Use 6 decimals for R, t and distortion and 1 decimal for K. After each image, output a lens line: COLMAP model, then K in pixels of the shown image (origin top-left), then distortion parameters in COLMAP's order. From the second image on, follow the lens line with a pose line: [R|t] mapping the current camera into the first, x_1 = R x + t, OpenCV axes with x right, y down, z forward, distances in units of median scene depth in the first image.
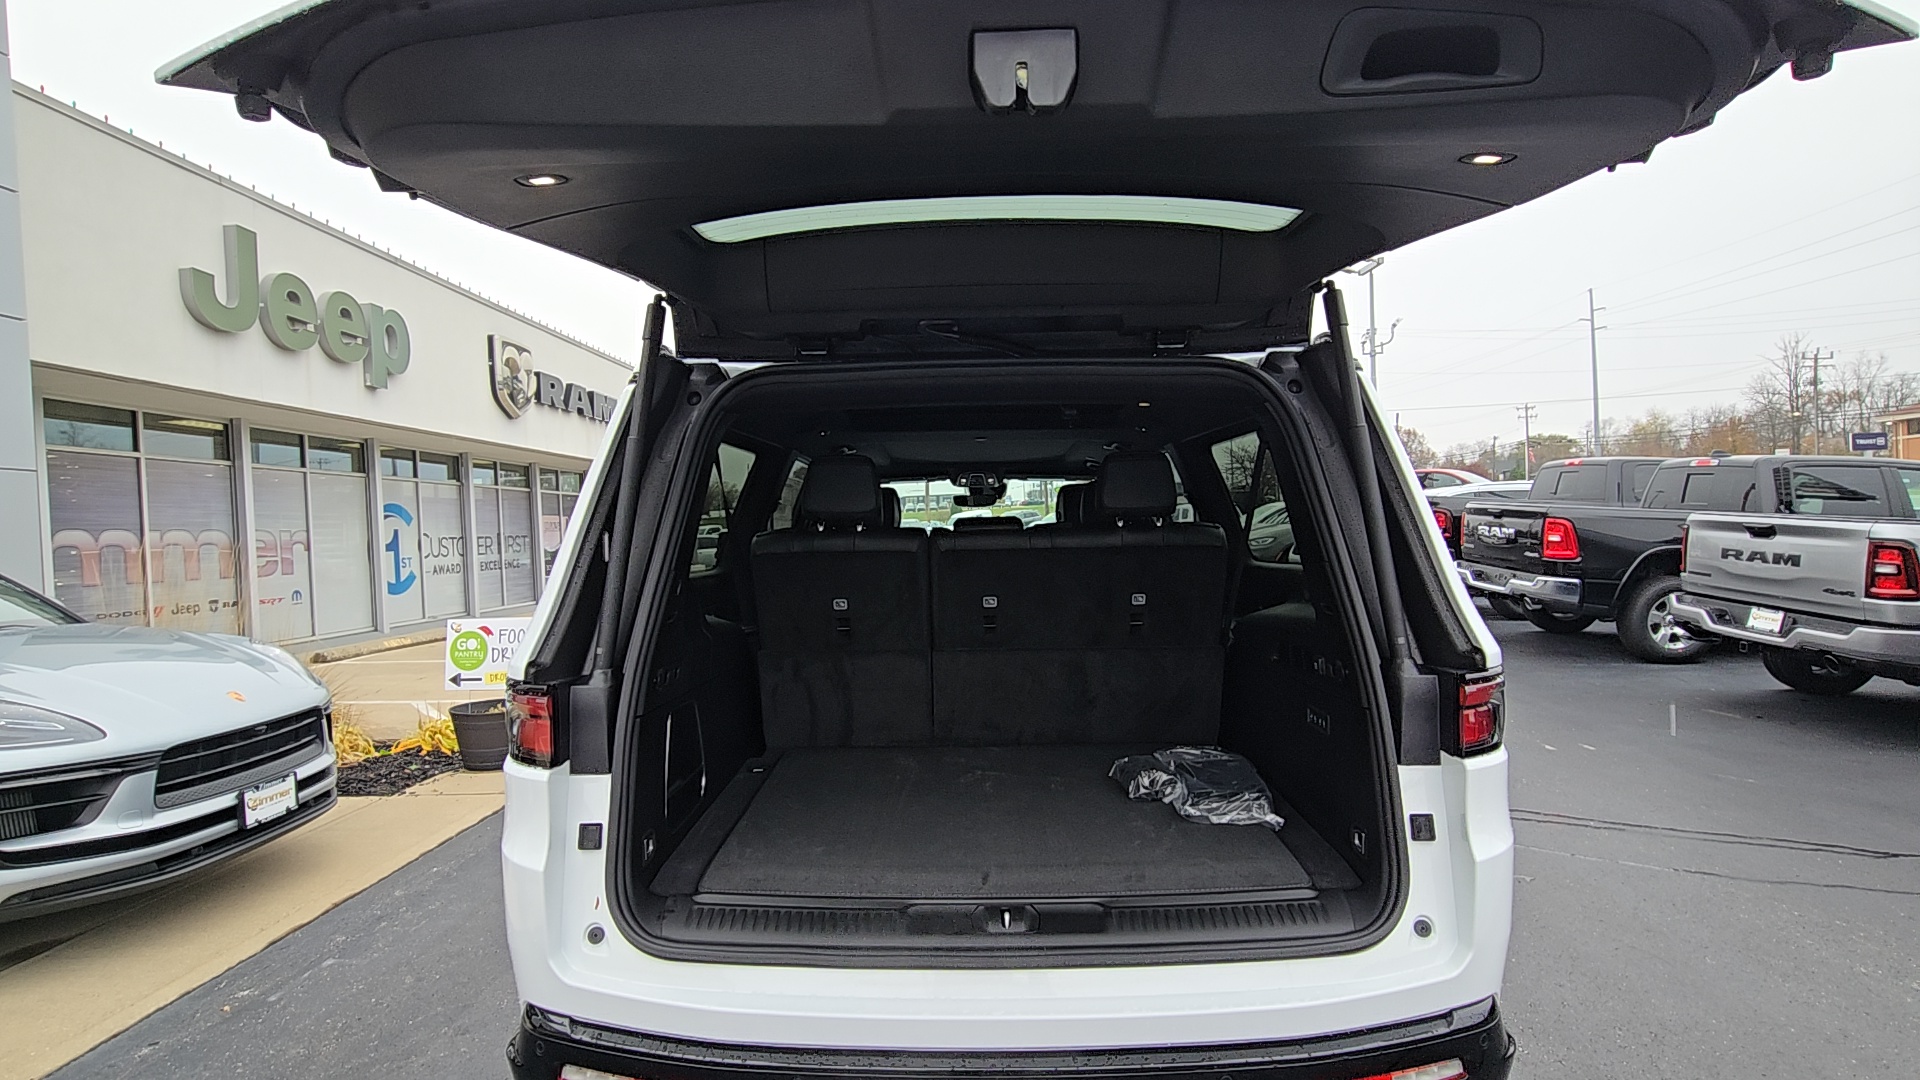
lens RADIAL K [[967.4, 0, 950.5], [0, 967.4, 542.5], [0, 0, 1]] dist [0.000134, 0.000424]
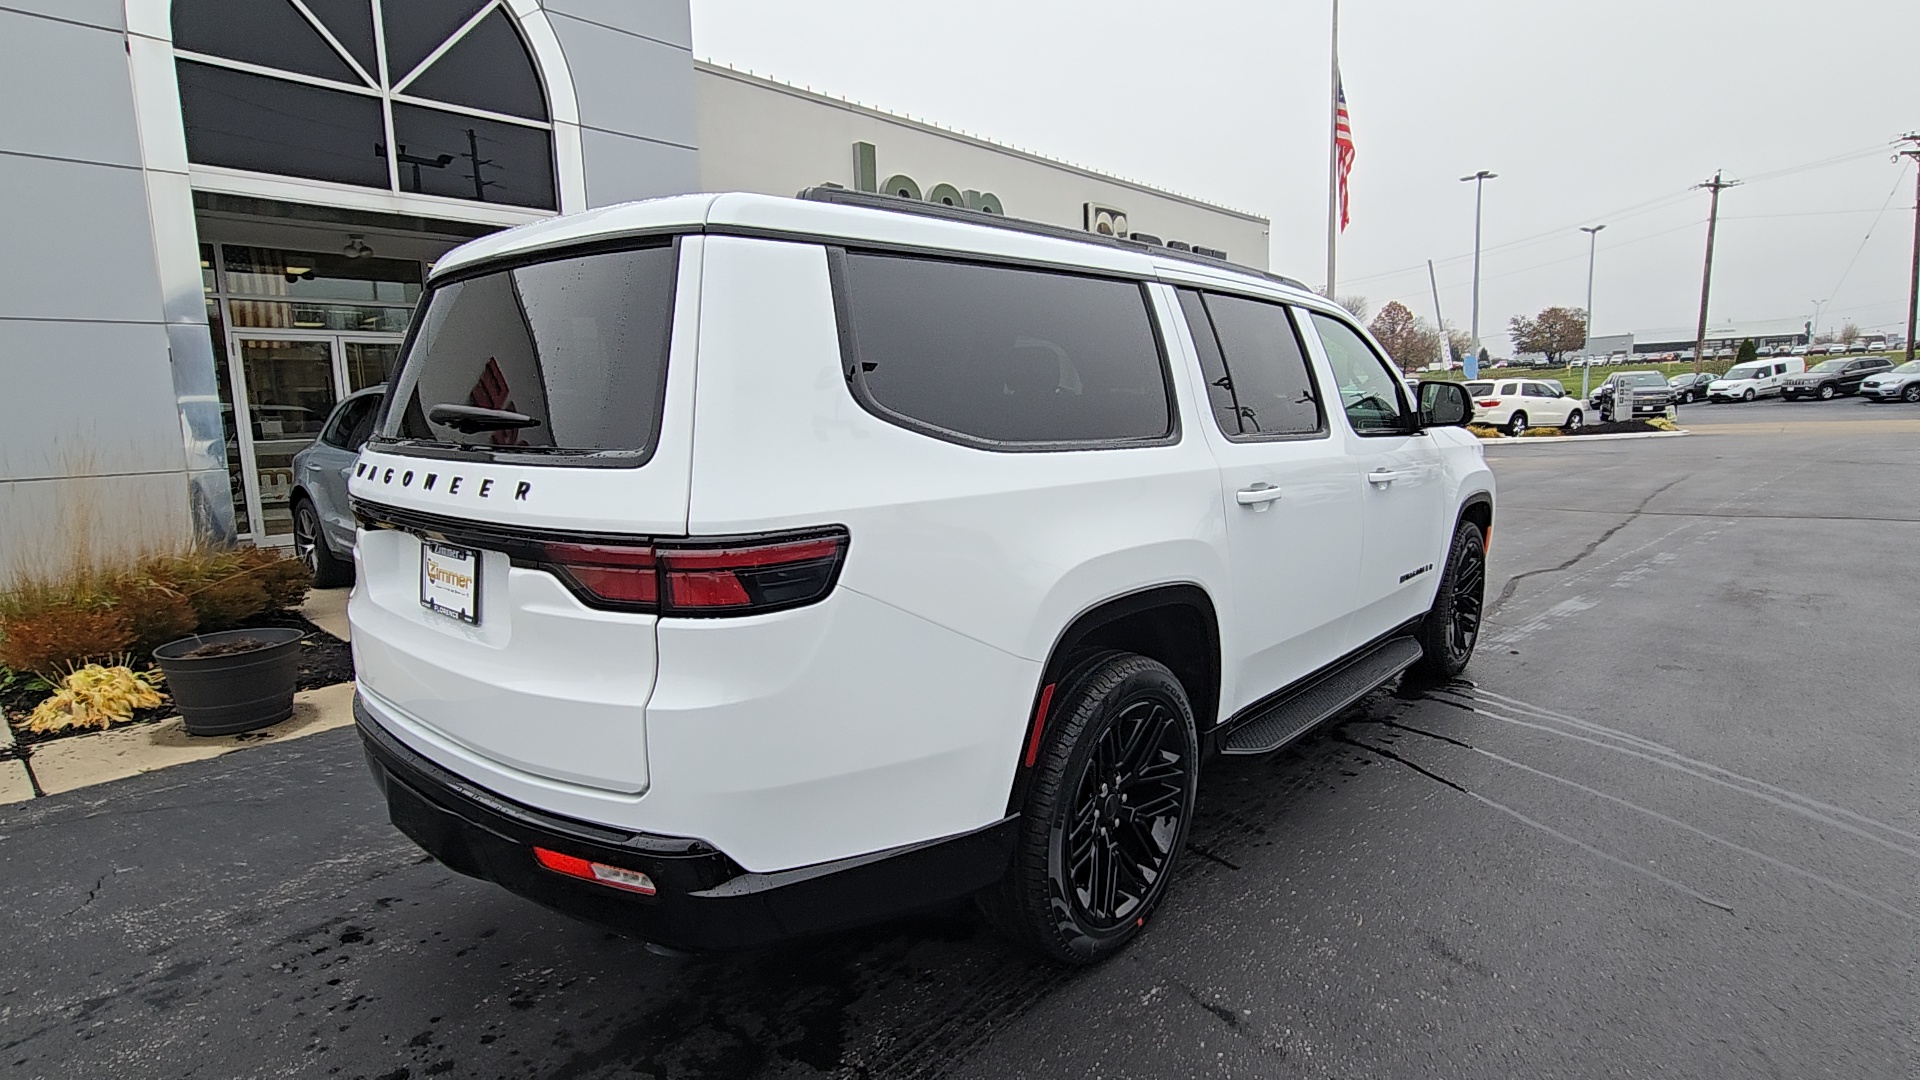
lens RADIAL K [[967.4, 0, 947.9], [0, 967.4, 539.9], [0, 0, 1]] dist [0.000134, 0.000424]
pose [[0.757742, 0.105808, -0.643919, 0.236025], [-0.010603, 0.988633, 0.149974, -0.003492], [0.652468, -0.106814, 0.750251, 0.069037]]
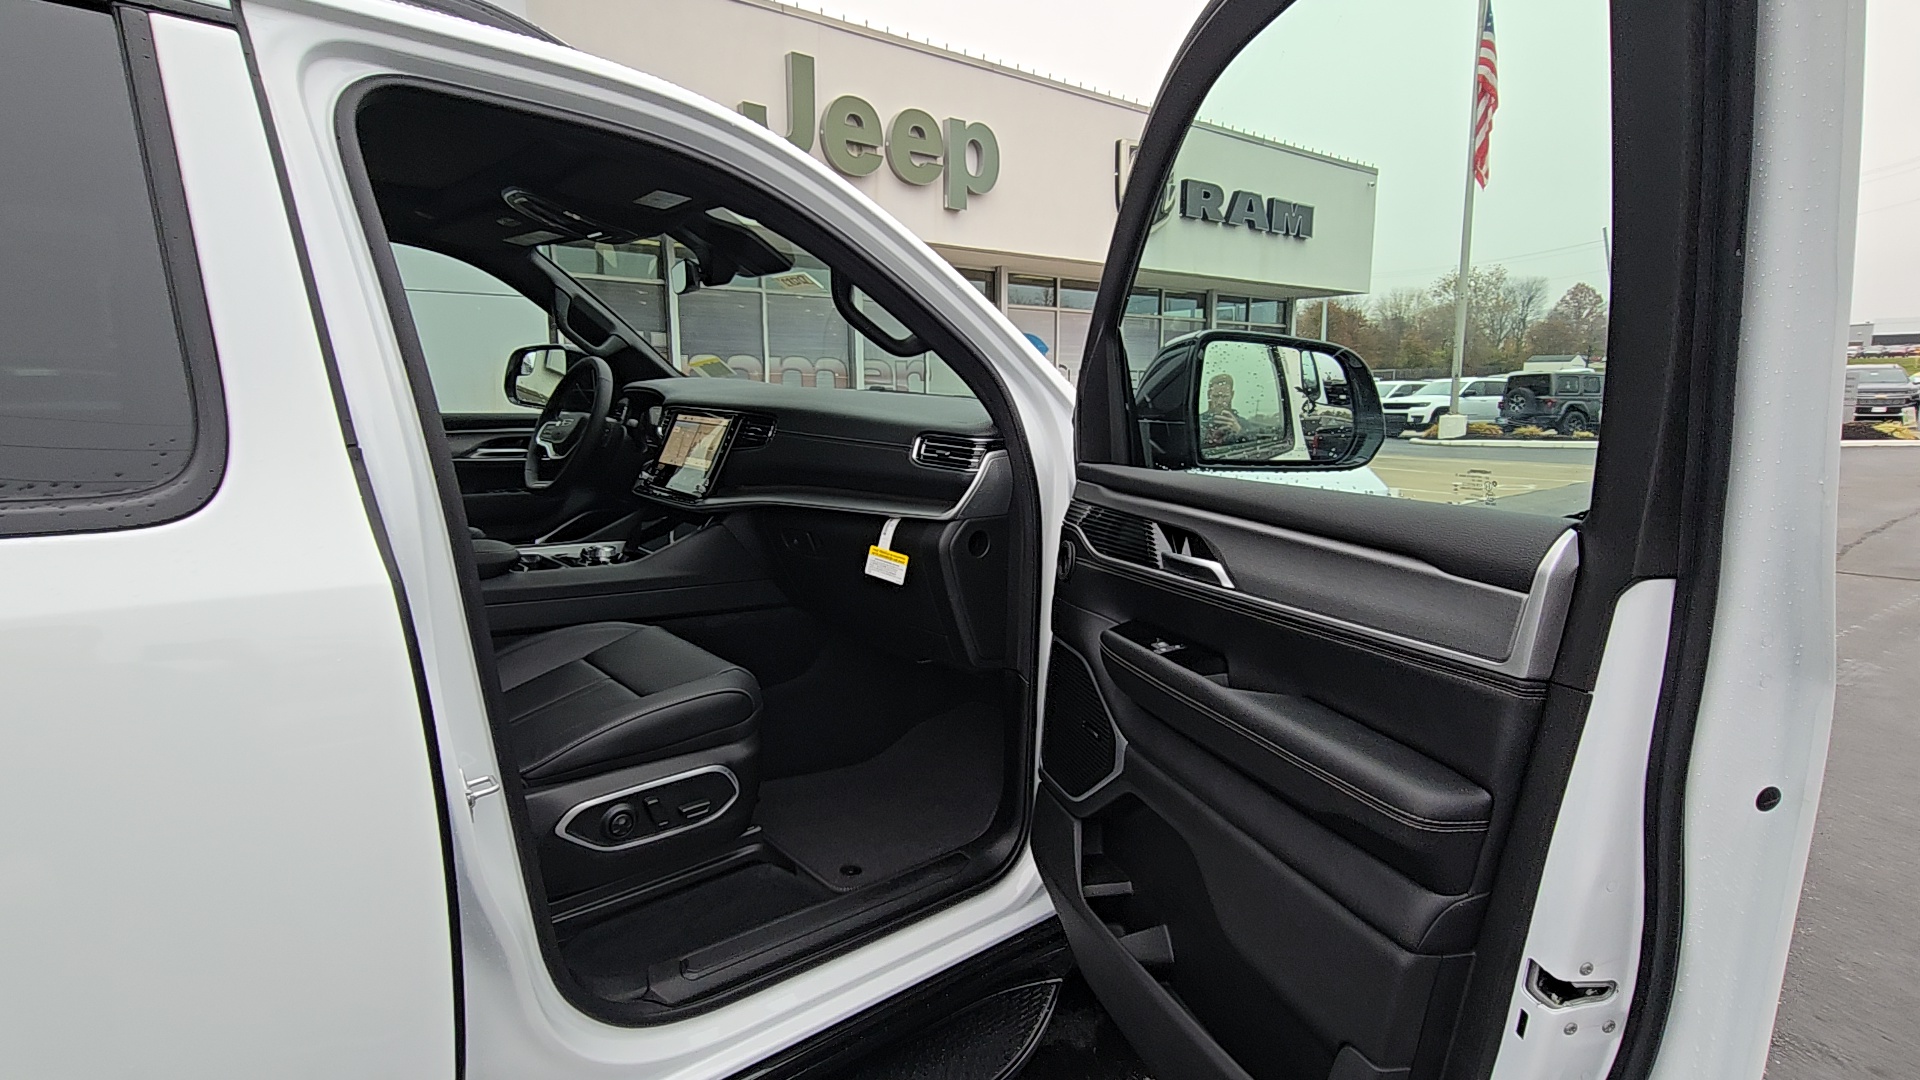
lens RADIAL K [[967.4, 0, 953.7], [0, 967.4, 538.6], [0, 0, 1]] dist [0.000134, 0.000424]
pose [[0.657829, 0.152133, -0.737643, 0.219326], [-0.033184, 0.984291, 0.173409, -0.005228], [0.752436, -0.089596, 0.652543, 0.437489]]
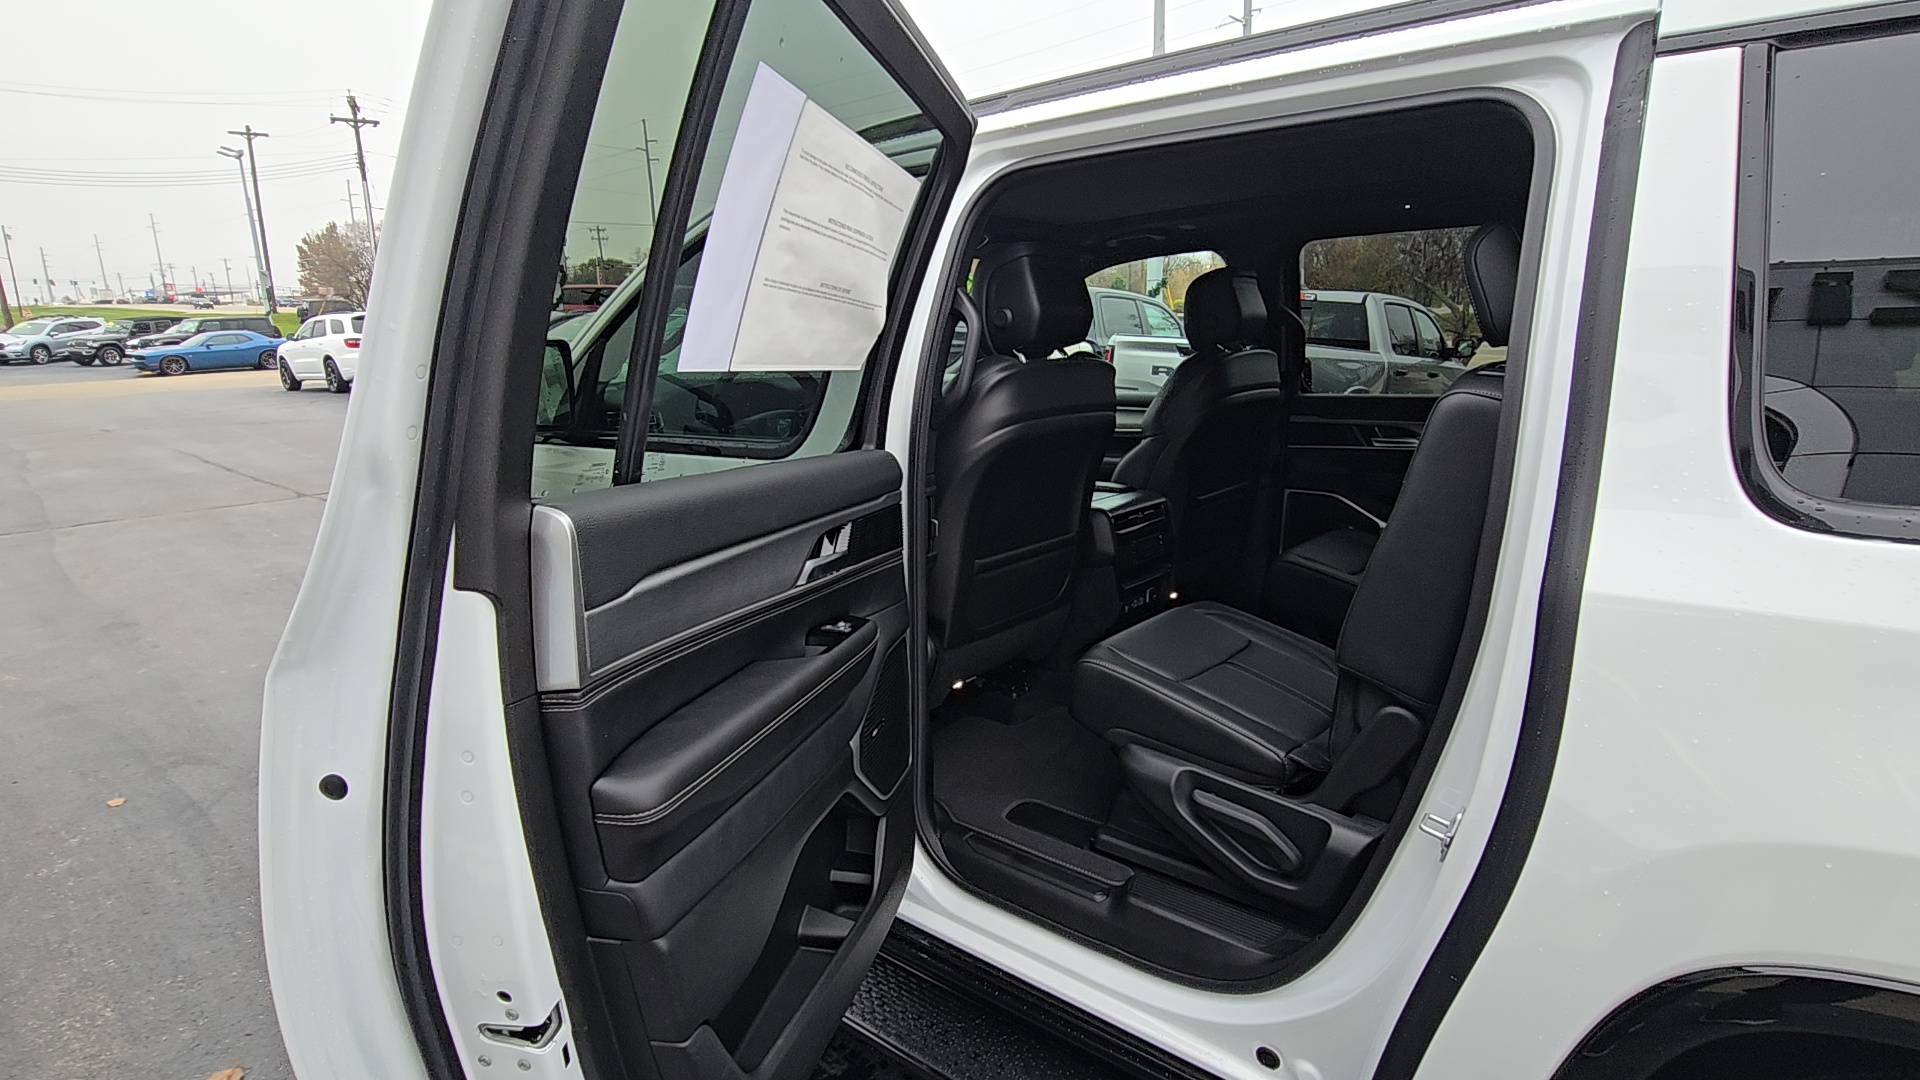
lens RADIAL K [[967.4, 0, 948.6], [0, 967.4, 542.7], [0, 0, 1]] dist [0.000134, 0.000424]
pose [[0.625093, -0.150725, 0.765860, -0.201389], [0.007697, 0.982321, 0.187044, -0.003258], [-0.780513, -0.111025, 0.615202, 0.333655]]
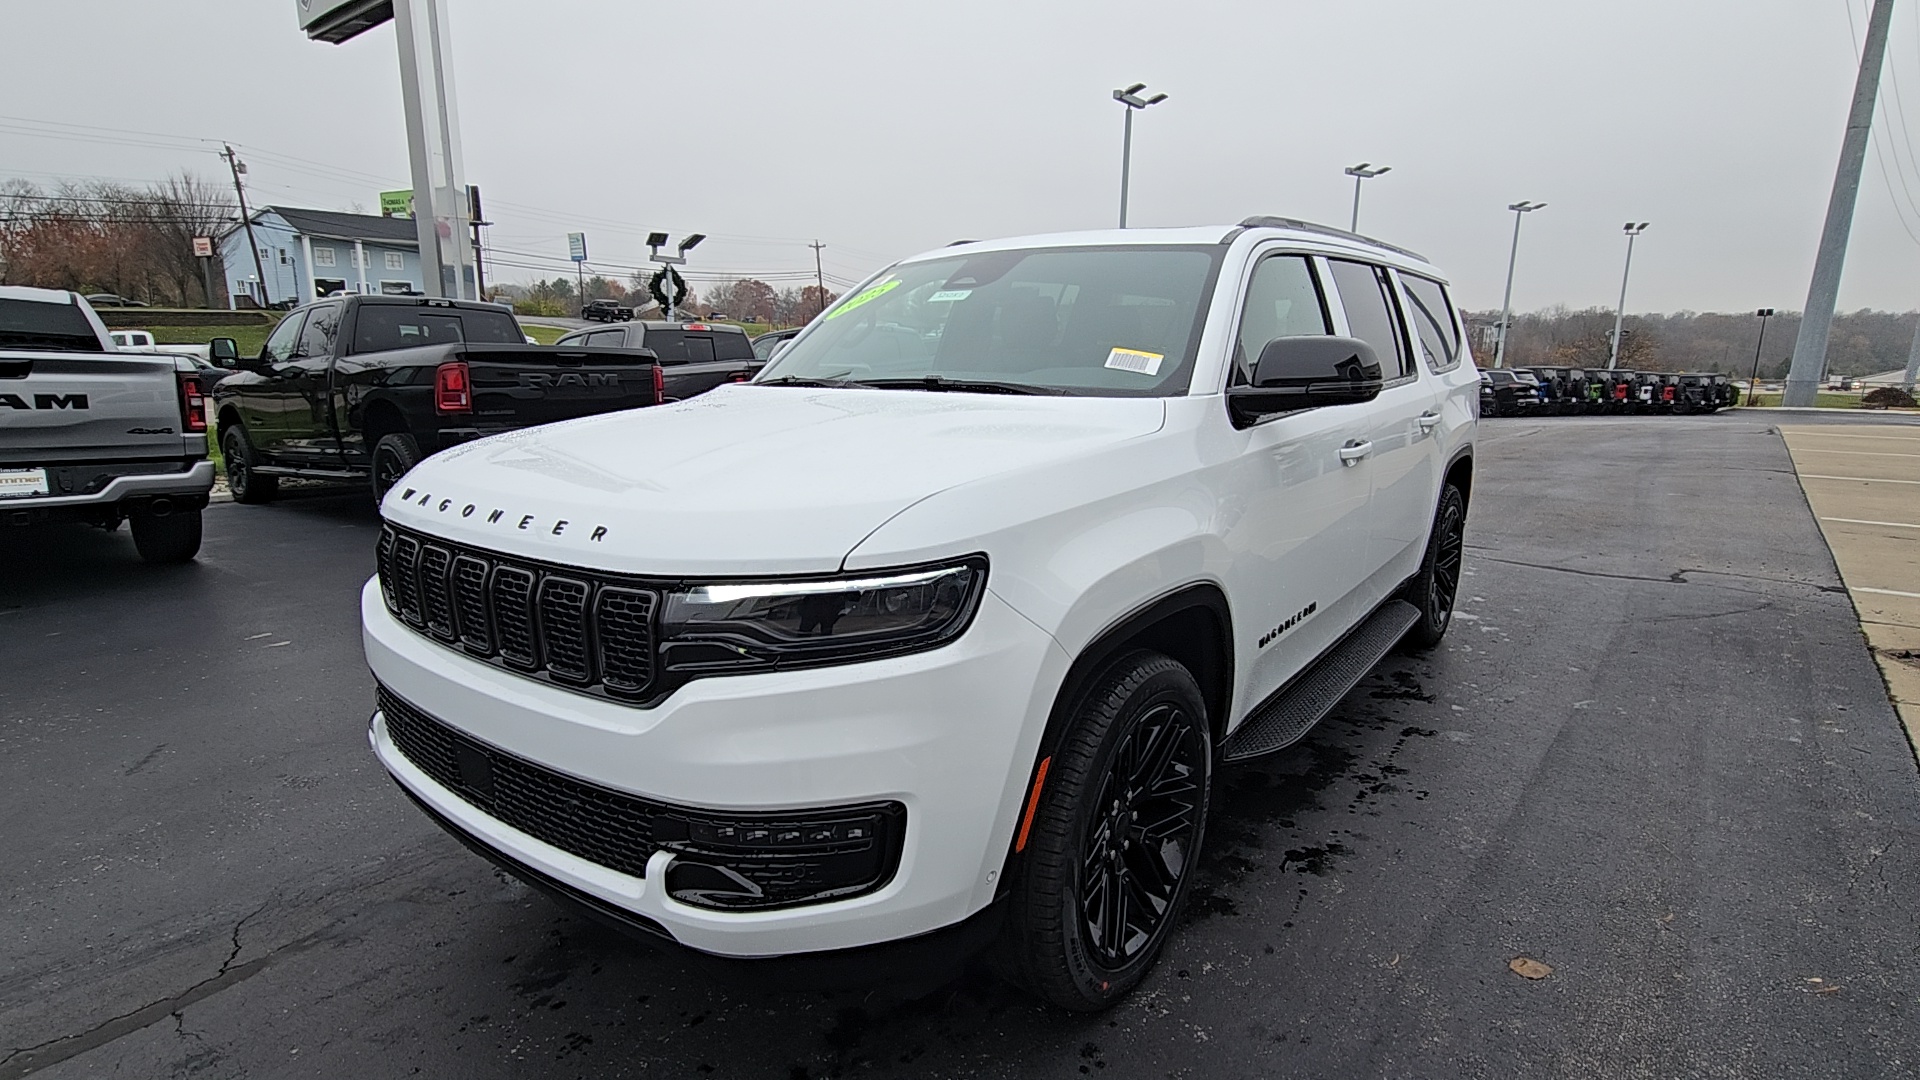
lens RADIAL K [[967.4, 0, 948.7], [0, 967.4, 535.1], [0, 0, 1]] dist [0.000134, 0.000424]
pose [[-0.807209, -0.096837, 0.582269, -0.164112], [0.028074, 0.979036, 0.201743, -0.010973], [-0.589598, 0.179195, -0.787568, 0.834980]]
